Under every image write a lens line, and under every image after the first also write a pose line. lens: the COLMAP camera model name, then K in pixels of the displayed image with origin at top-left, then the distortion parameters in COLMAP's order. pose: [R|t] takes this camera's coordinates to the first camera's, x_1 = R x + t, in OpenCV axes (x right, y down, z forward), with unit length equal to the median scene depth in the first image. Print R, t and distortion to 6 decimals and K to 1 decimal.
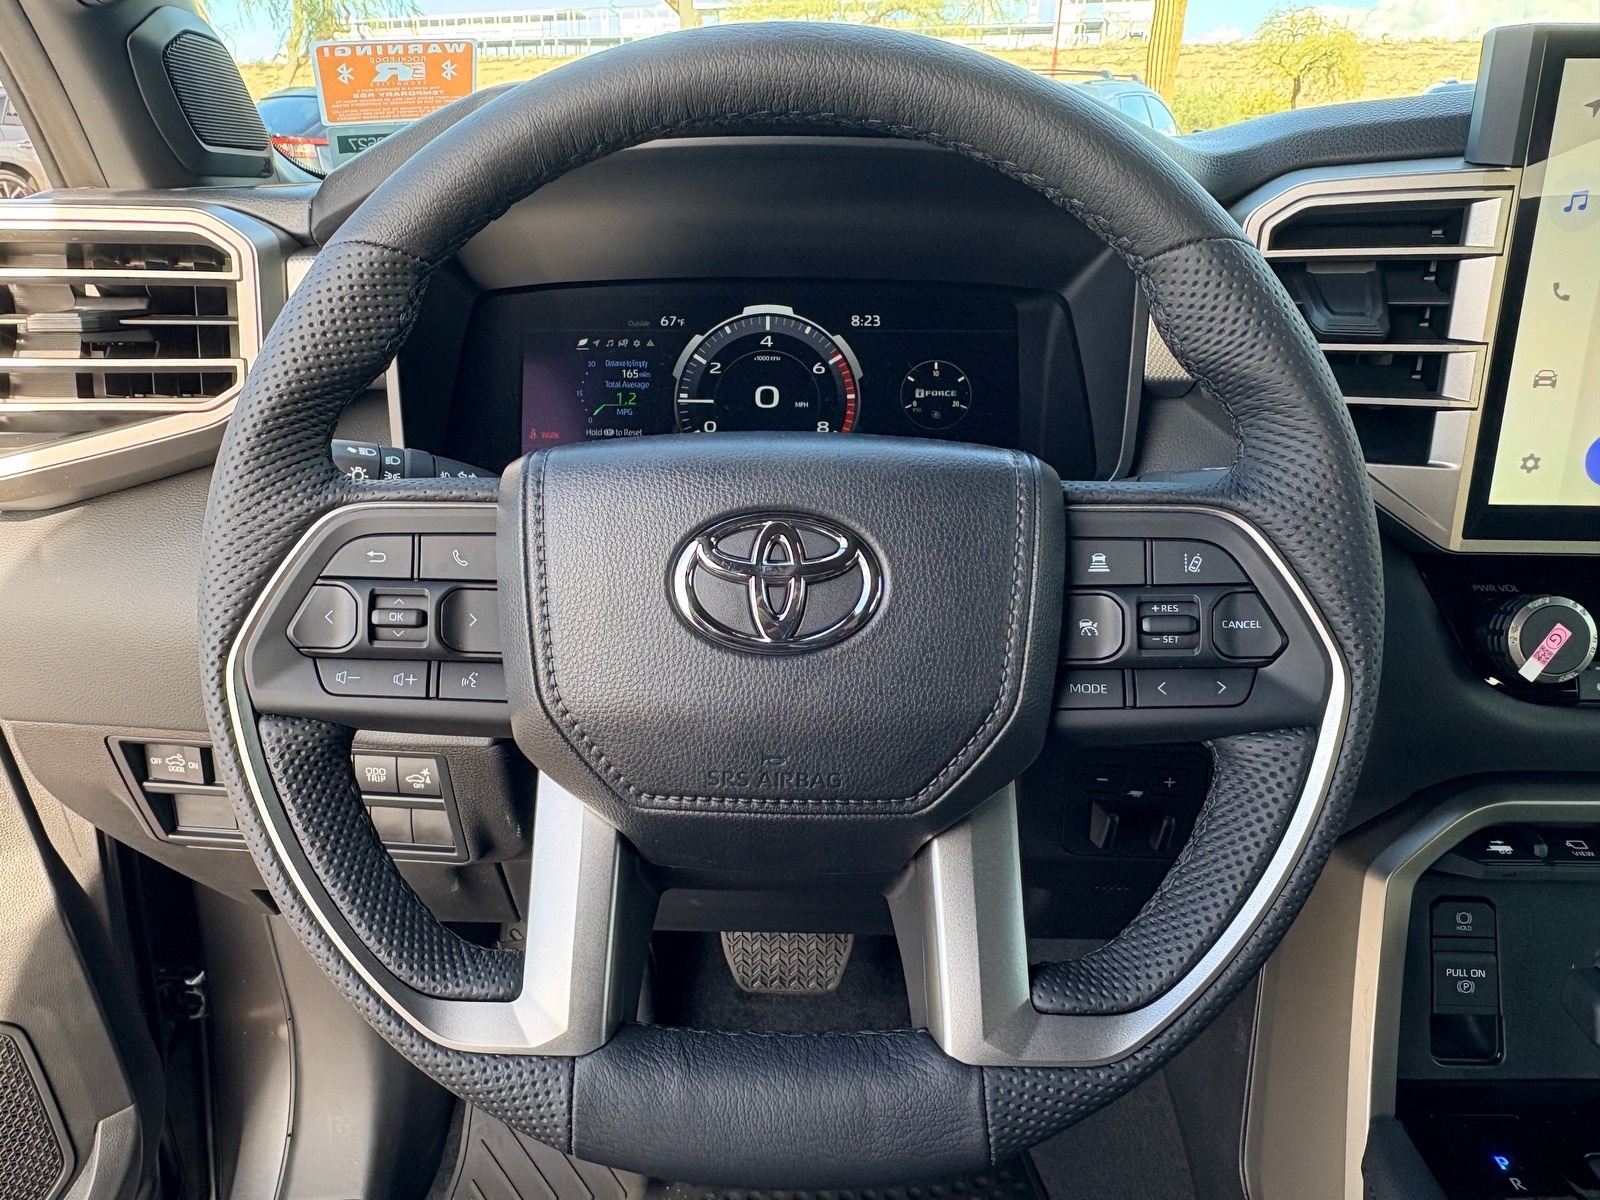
lens RADIAL K [[1139.0, 0, 725.1], [0, 1139.0, 600.2], [0, 0, 1]] dist [0.008545, 0.002828]
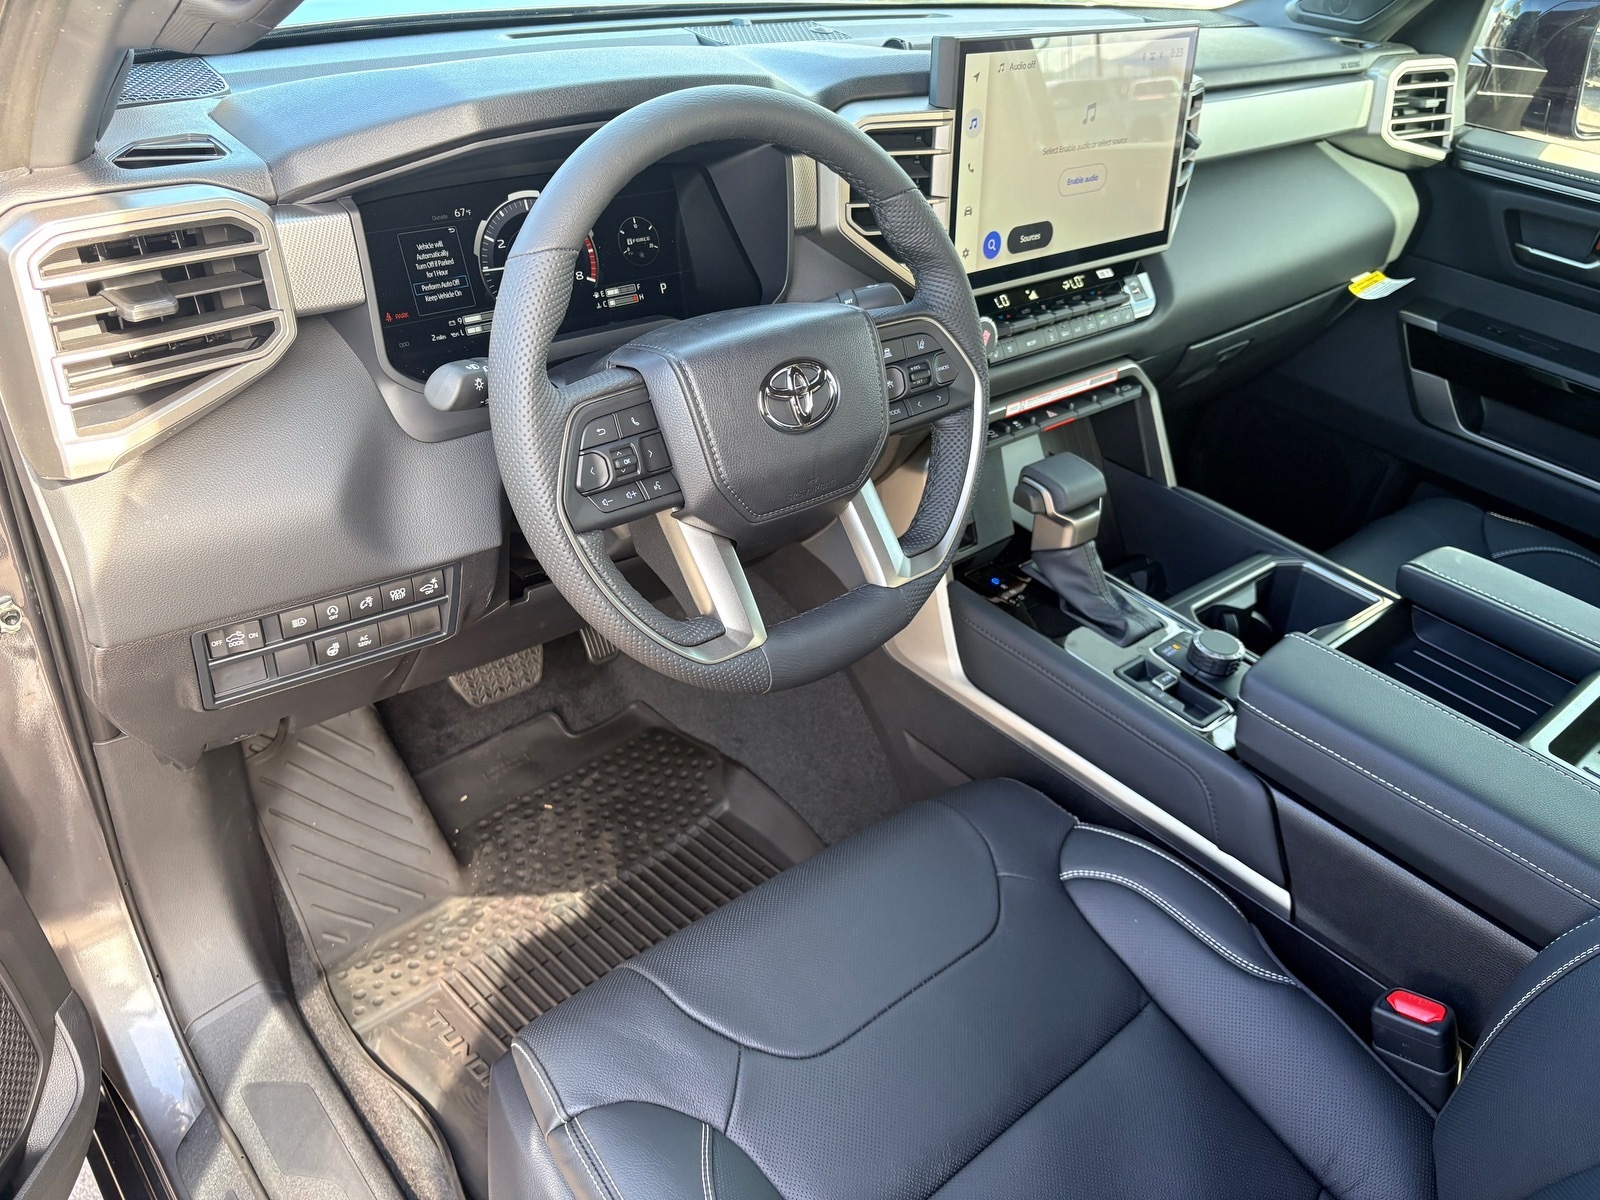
lens RADIAL K [[1213.6, 0, 796.5], [0, 1213.6, 603.1], [0, 0, 1]] dist [0.036276, -0.052964]
pose [[0.733890, -0.324377, 0.596813, -1.030245], [0.172420, 0.938793, 0.298227, -0.236072], [-0.657021, -0.115963, 0.744900, -0.502466]]
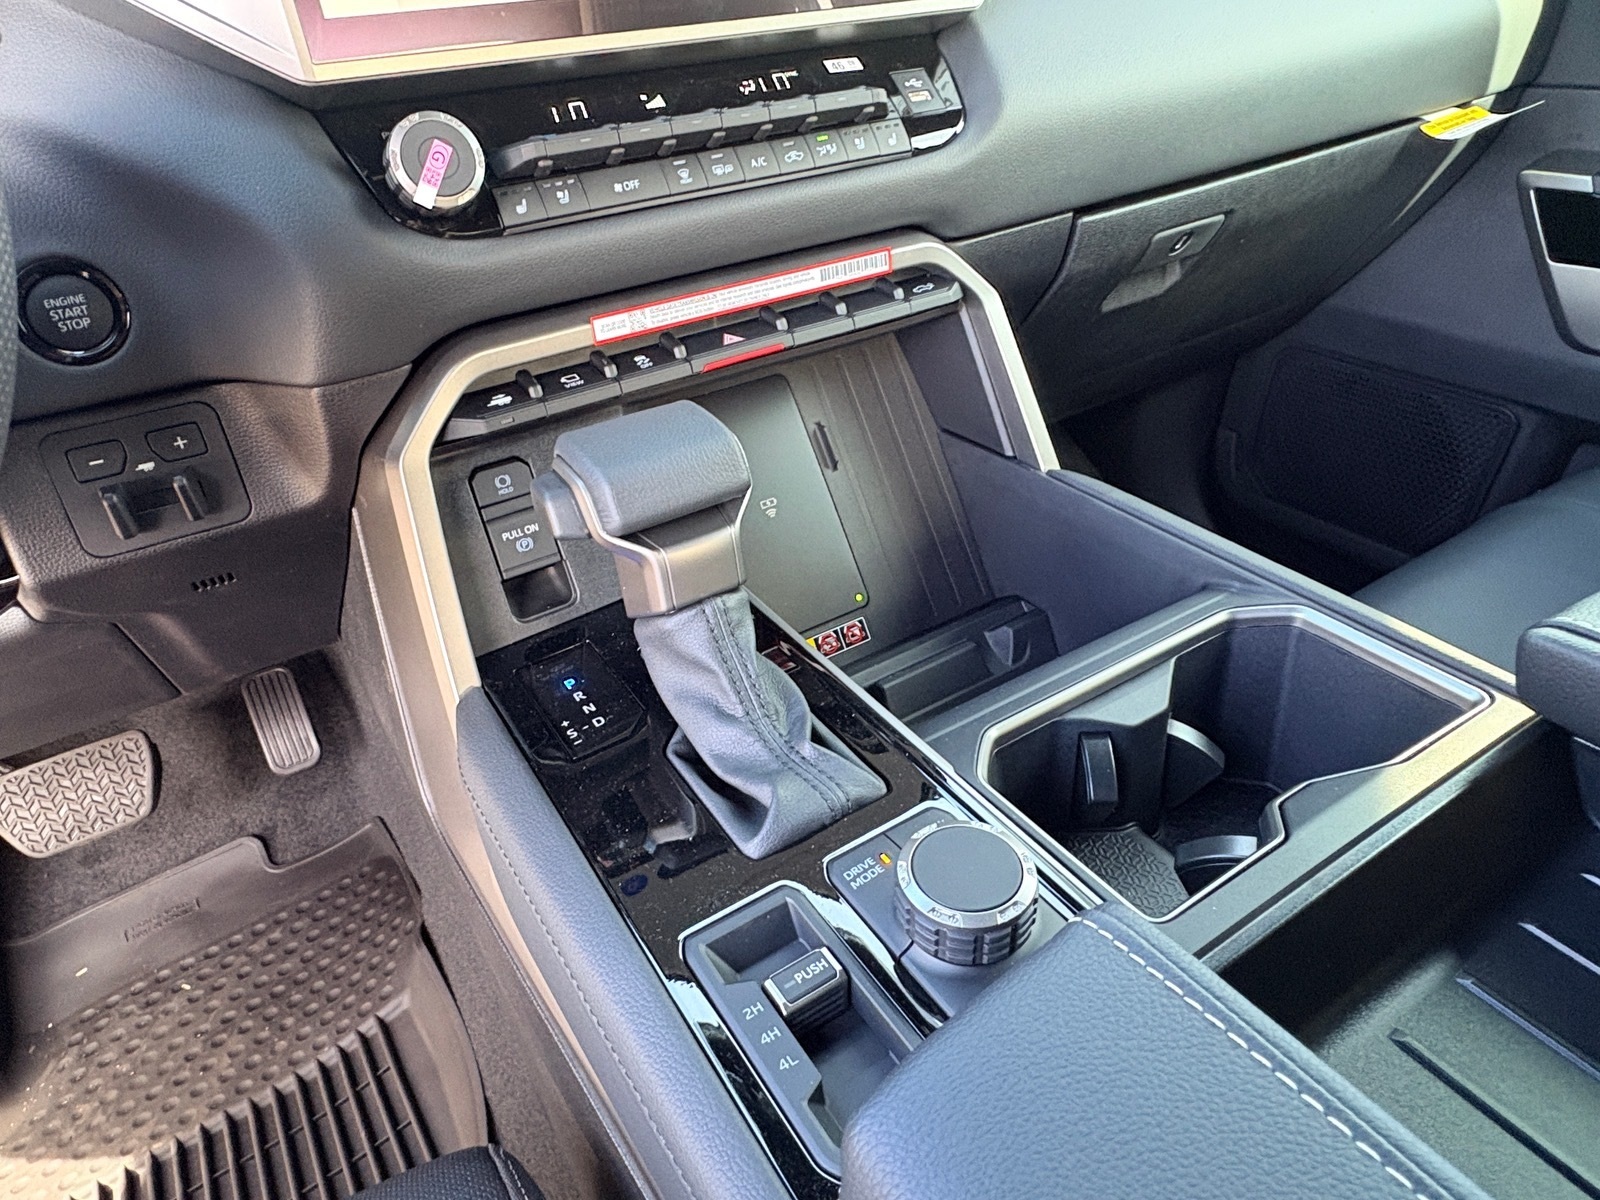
lens RADIAL K [[991.8, 0, 770.5], [0, 991.8, 596.1], [0, 0, 1]] dist [0.000498, -0.000572]
pose [[0.831646, -0.349172, 0.431791, 0.472163], [0.271162, 0.933918, 0.232954, 0.256352], [-0.484598, -0.076650, 0.871372, 0.121948]]
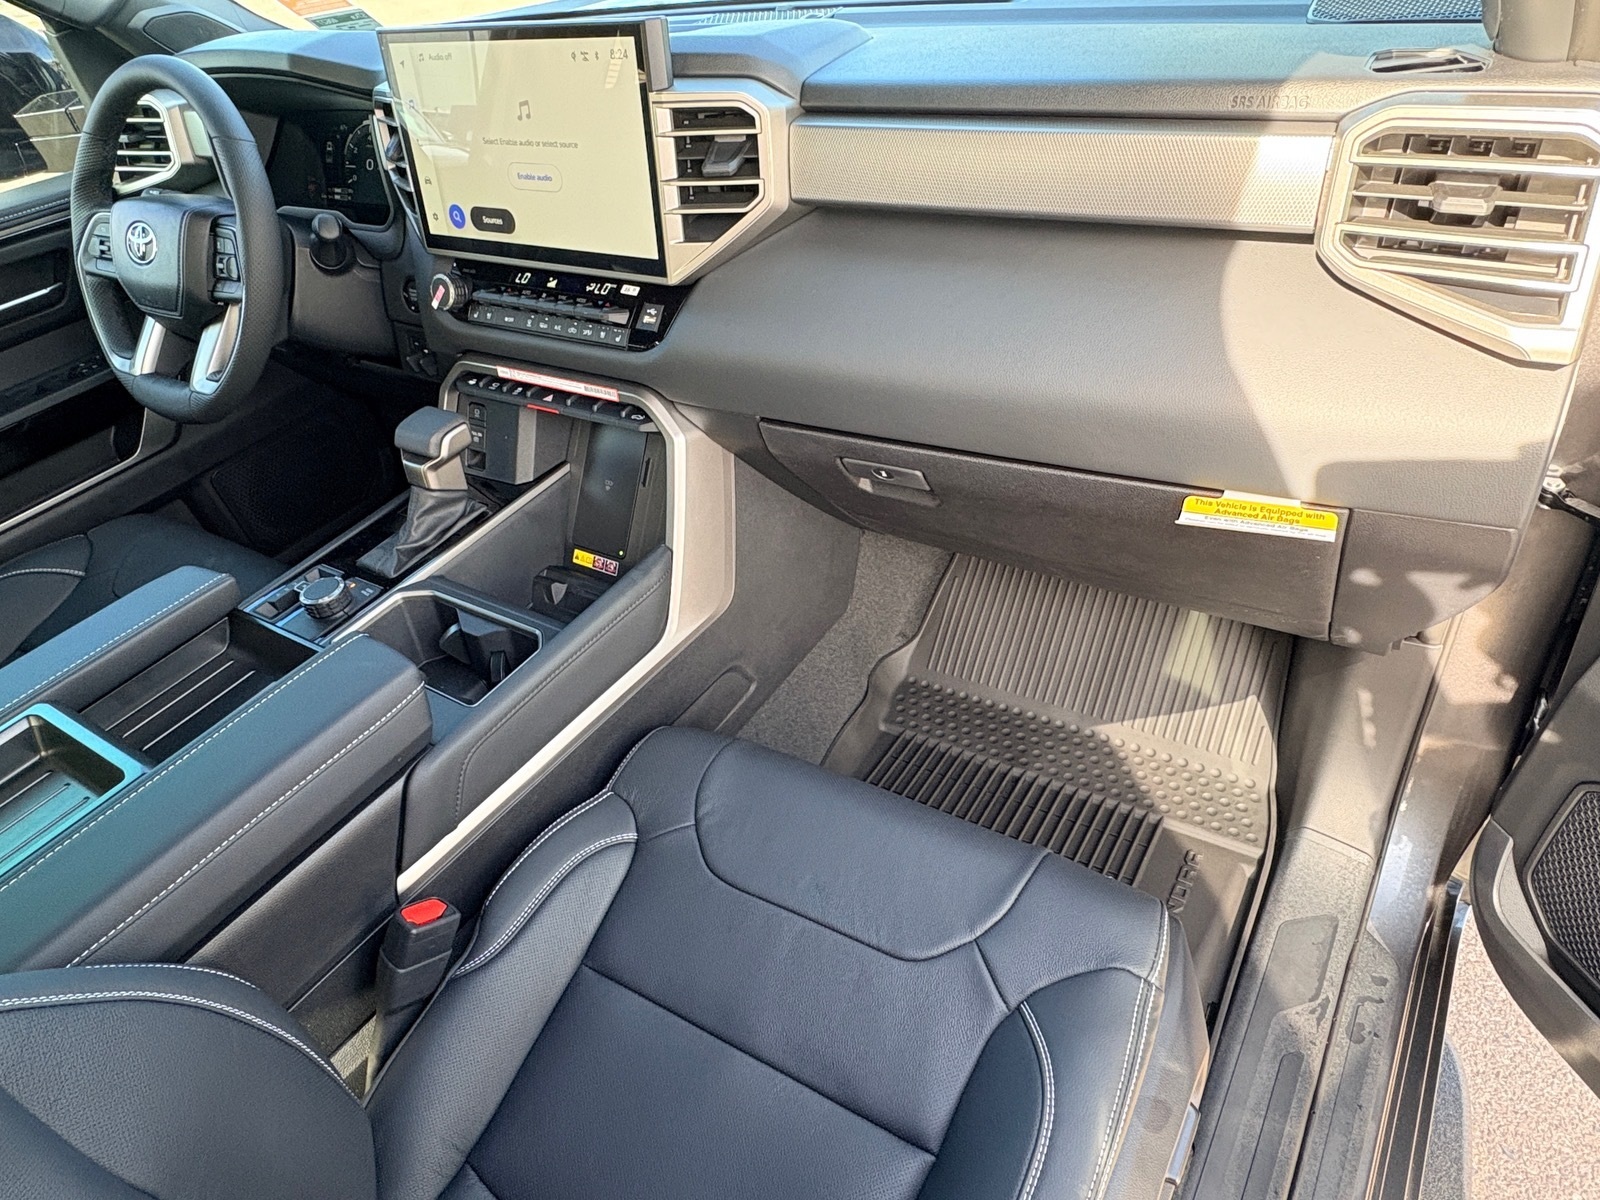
lens RADIAL K [[1022.5, 0, 788.9], [0, 1022.5, 590.6], [0, 0, 1]] dist [0.001760, 0.002375]
pose [[0.847114, 0.227420, -0.480289, 2.591066], [-0.073165, 0.945105, 0.318470, -0.116348], [0.526350, -0.234640, 0.817251, -0.580741]]
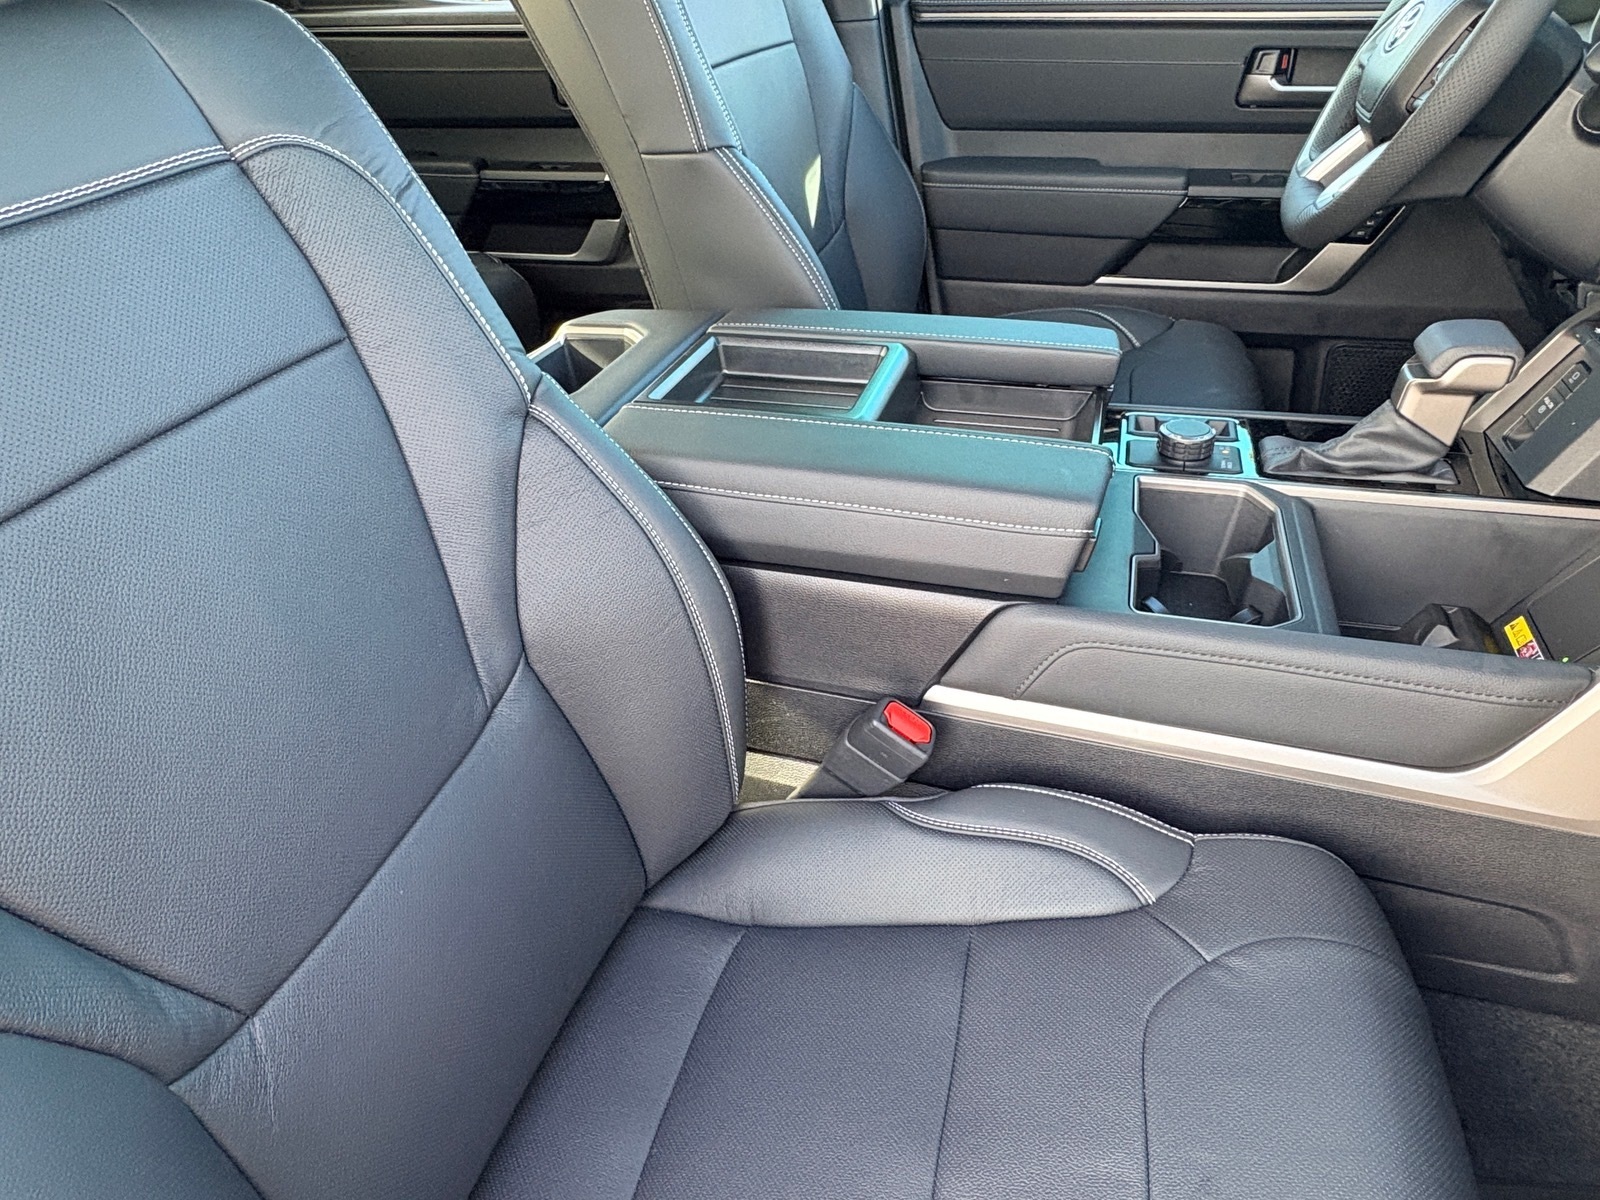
lens RADIAL K [[1022.5, 0, 798.6], [0, 1022.5, 602.2], [0, 0, 1]] dist [0.001760, 0.002375]
pose [[-0.261740, 0.536596, -0.802220, 2.534362], [-0.317365, 0.737122, 0.596599, -0.007422], [0.911467, 0.410750, -0.022638, 0.156529]]
